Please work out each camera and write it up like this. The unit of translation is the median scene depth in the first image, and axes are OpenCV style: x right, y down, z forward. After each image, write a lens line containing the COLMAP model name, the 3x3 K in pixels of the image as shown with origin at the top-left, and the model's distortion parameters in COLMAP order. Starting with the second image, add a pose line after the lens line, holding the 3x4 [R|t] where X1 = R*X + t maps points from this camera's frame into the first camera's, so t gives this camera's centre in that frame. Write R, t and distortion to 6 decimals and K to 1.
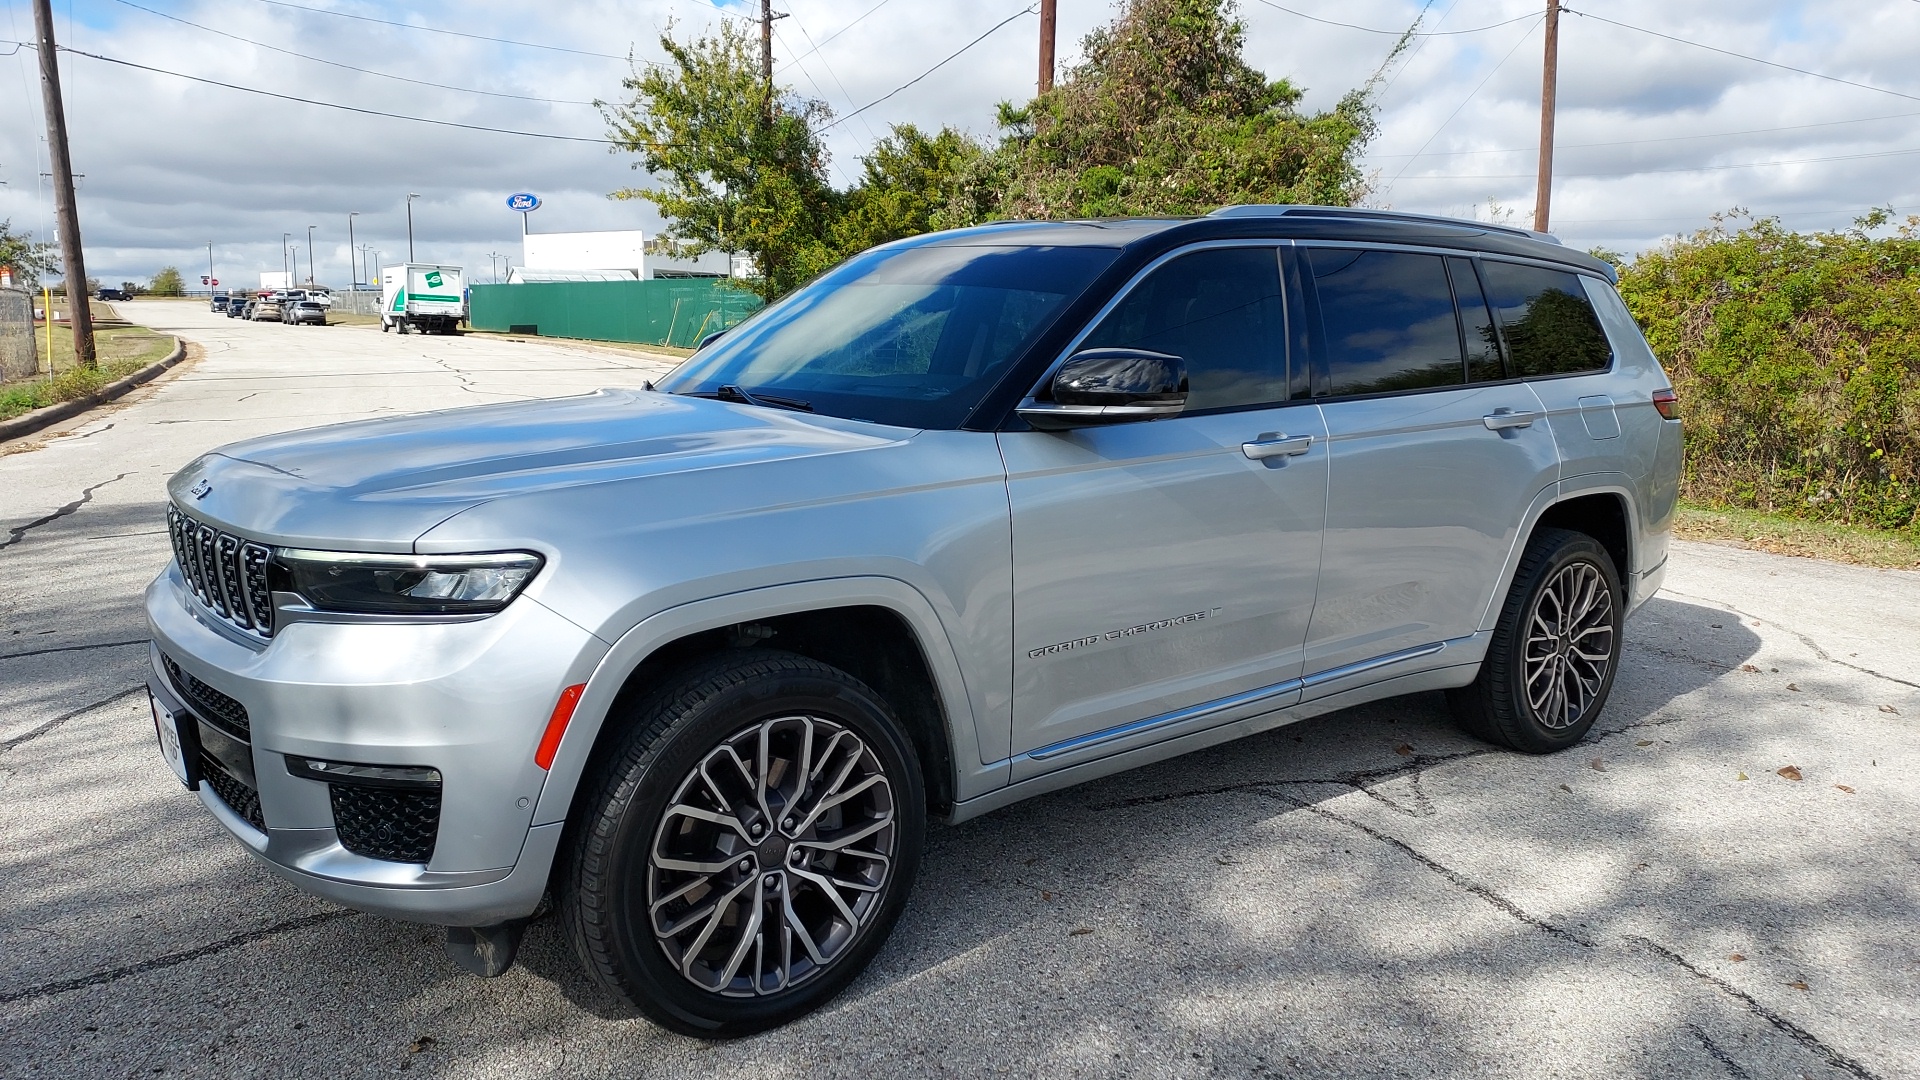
lens RADIAL K [[1413.5, 0, 971.5], [0, 1413.5, 548.2], [0, 0, 1]] dist [0.063417, -0.040883]
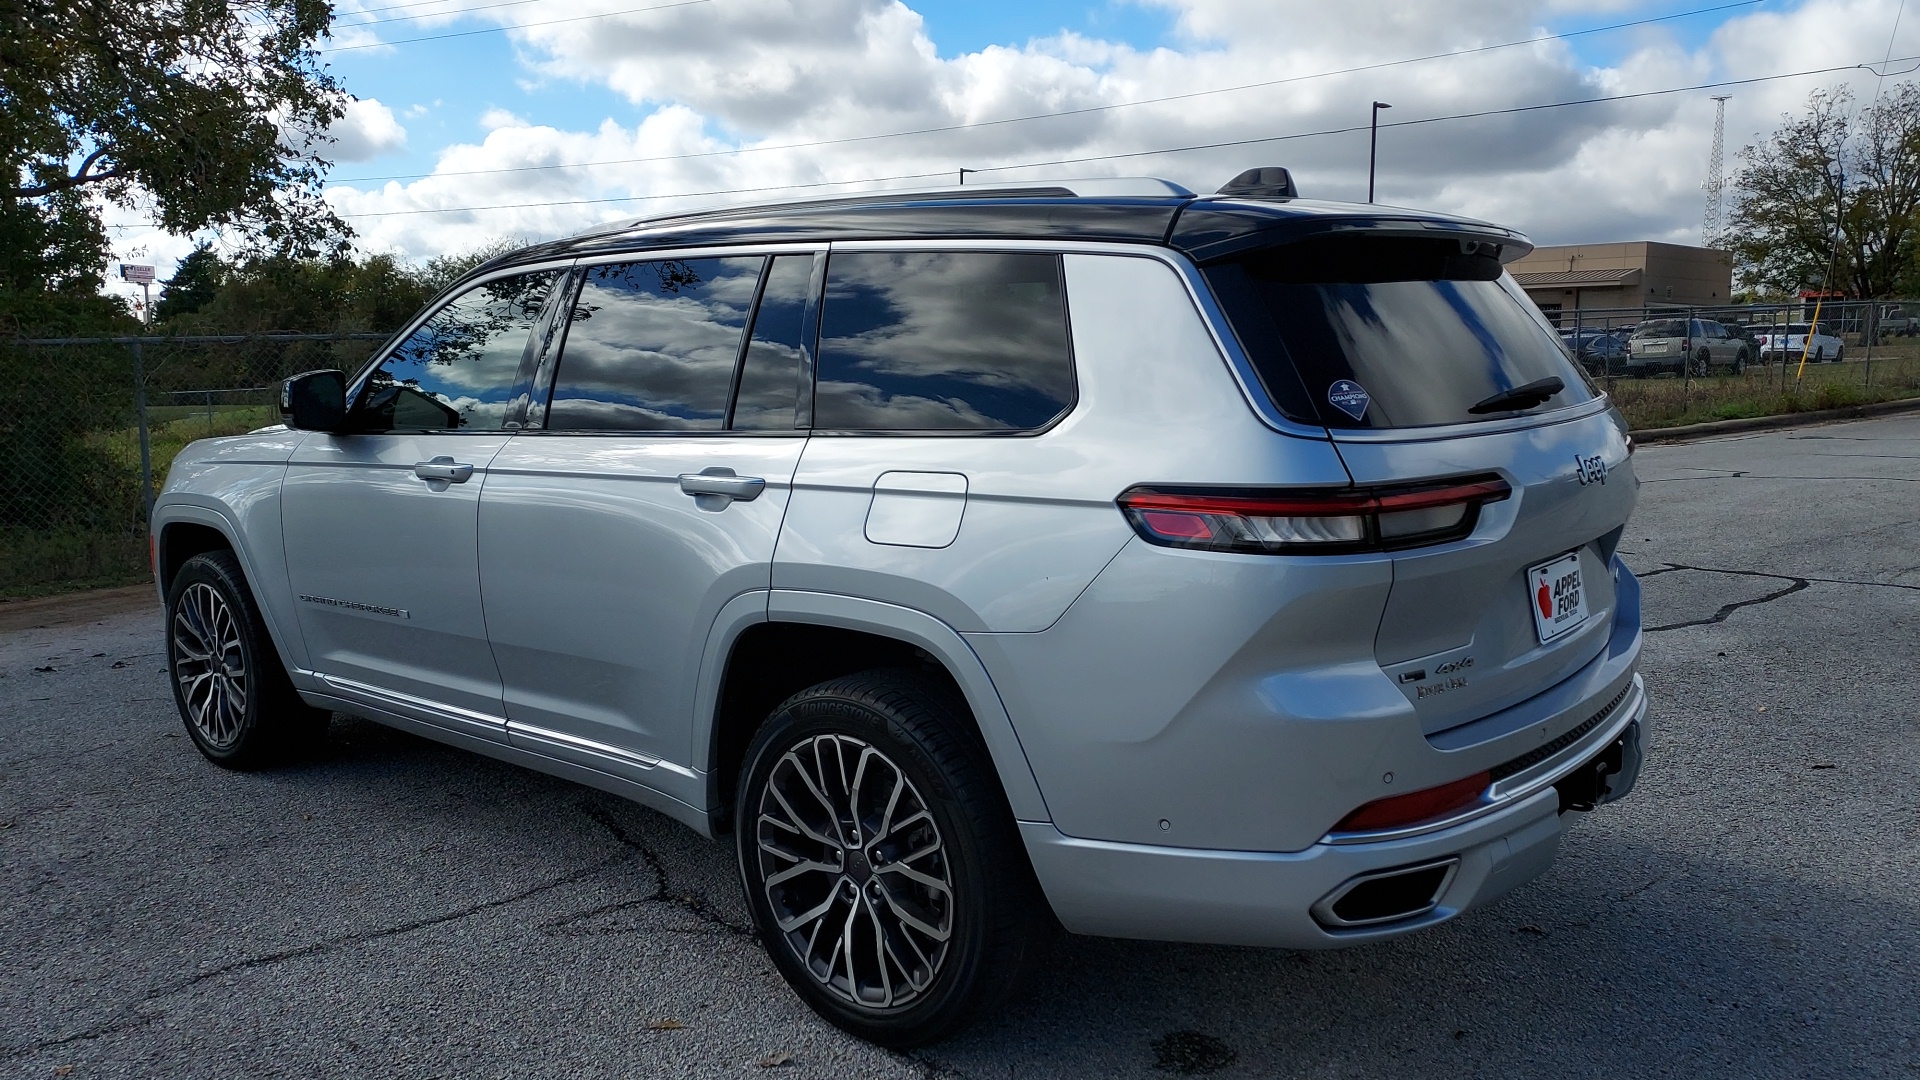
lens RADIAL K [[1413.5, 0, 959.8], [0, 1413.5, 523.9], [0, 0, 1]] dist [0.063417, -0.040883]
pose [[0.168054, 0.116997, -0.978810, 0.985765], [-0.138379, 0.985900, 0.094086, -0.139337], [0.976017, 0.119636, 0.181874, 0.898078]]
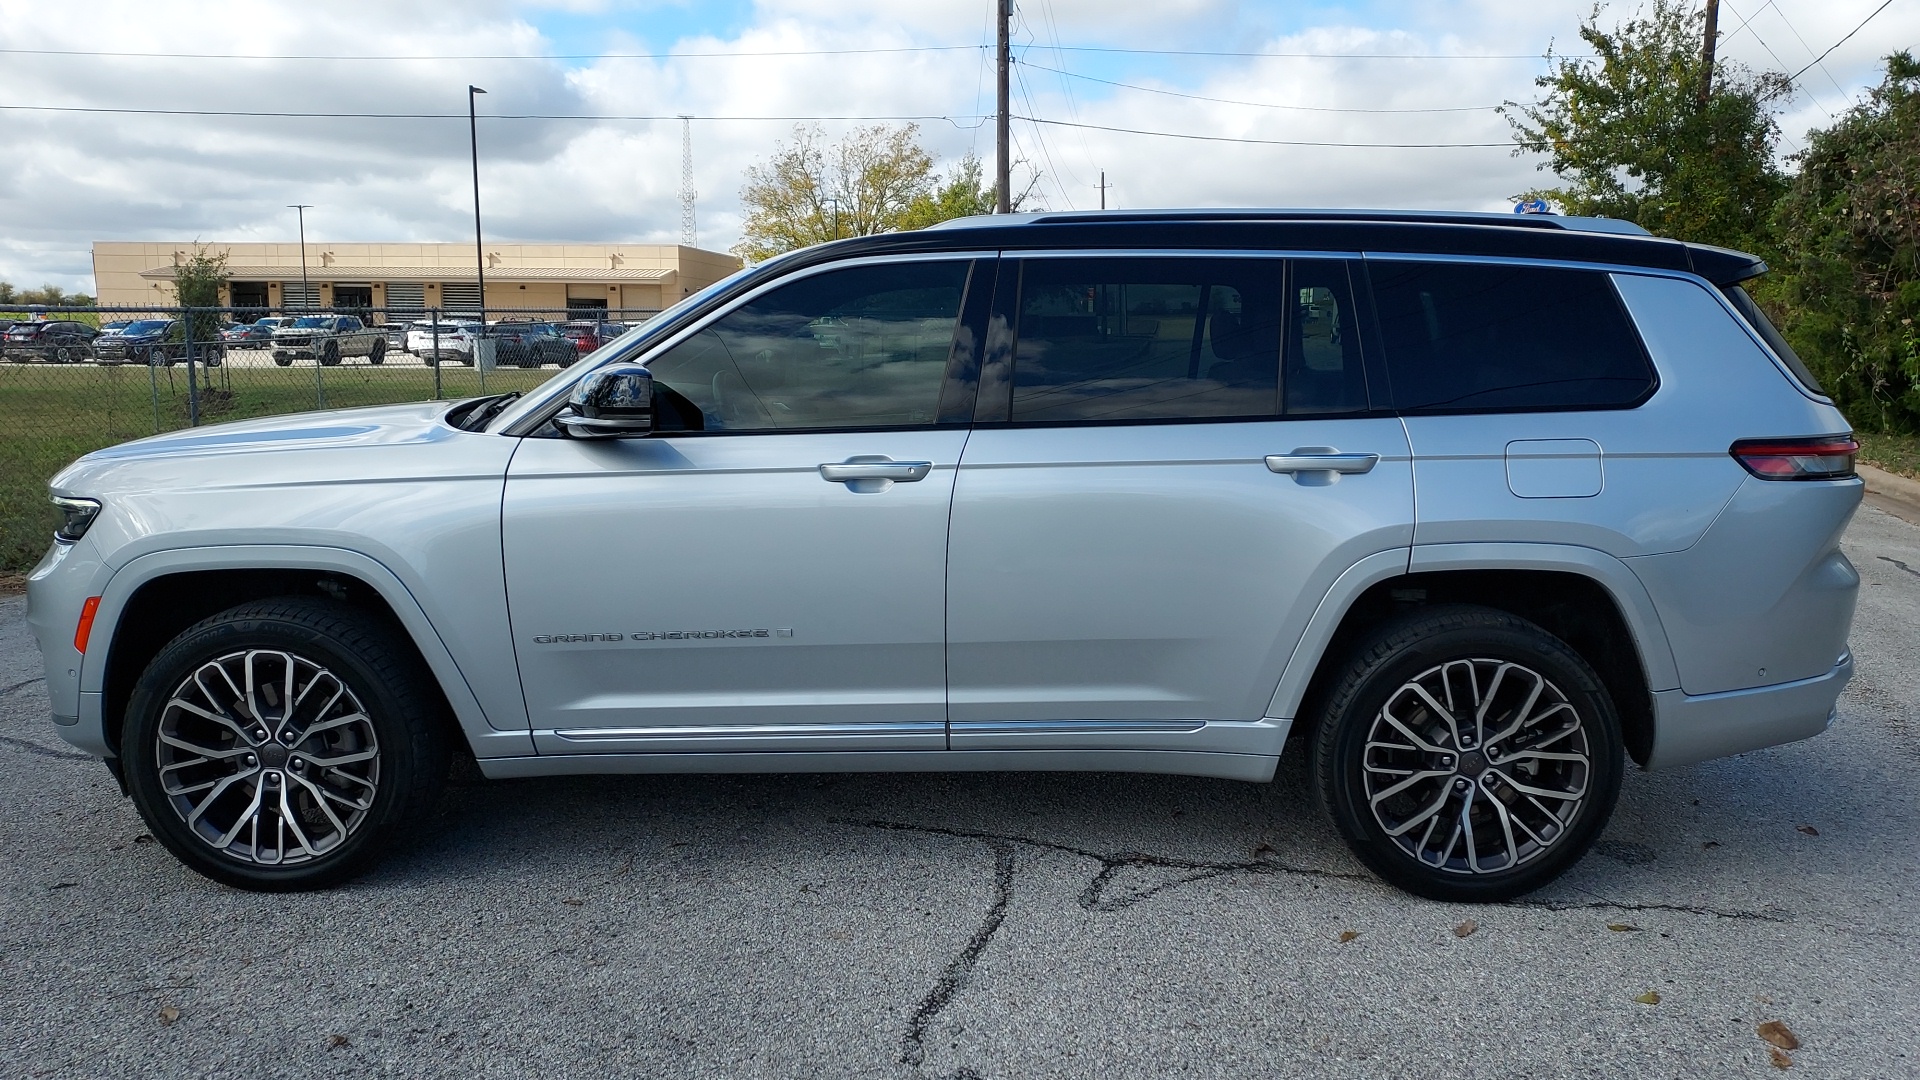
lens RADIAL K [[1413.5, 0, 990.1], [0, 1413.5, 525.6], [0, 0, 1]] dist [0.063417, -0.040883]
pose [[0.765163, 0.086844, -0.637953, 0.679534], [-0.099792, 0.994884, 0.015742, -0.044539], [0.636056, 0.051617, 0.769915, 0.239072]]
